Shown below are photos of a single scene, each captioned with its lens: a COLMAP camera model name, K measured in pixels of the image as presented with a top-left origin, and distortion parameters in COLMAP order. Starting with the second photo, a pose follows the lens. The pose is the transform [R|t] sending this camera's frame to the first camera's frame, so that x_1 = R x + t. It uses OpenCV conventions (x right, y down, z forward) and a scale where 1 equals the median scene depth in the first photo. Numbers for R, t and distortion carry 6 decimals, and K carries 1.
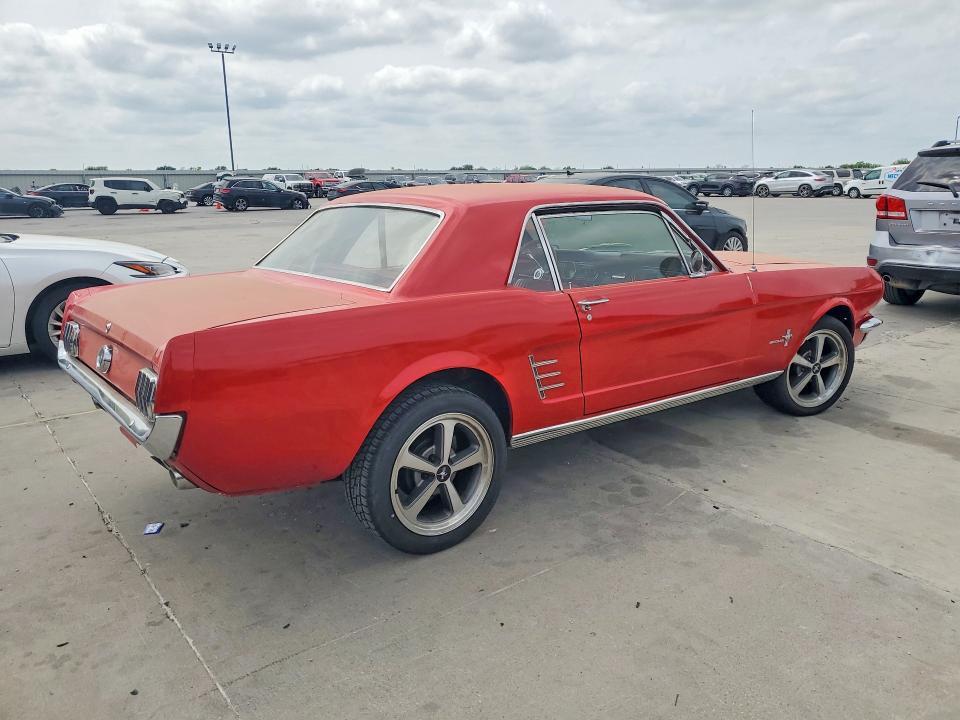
lens RADIAL K [[743.0, 0, 489.7], [0, 743.0, 362.0], [0, 0, 1]] dist [0.006627, 0.005714]
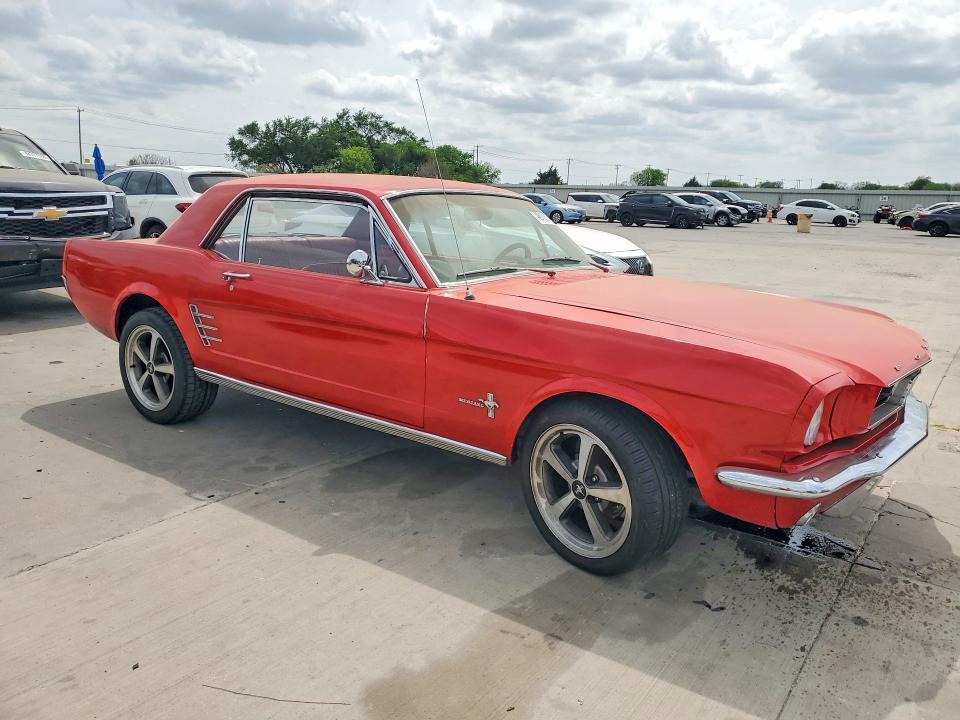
lens RADIAL K [[743.0, 0, 489.7], [0, 743.0, 362.0], [0, 0, 1]] dist [0.006627, 0.005714]
pose [[0.290731, 0.223997, -0.930215, 1.061579], [-0.255311, 0.955121, 0.150199, -0.178390], [0.922113, 0.193827, 0.334872, 0.805259]]
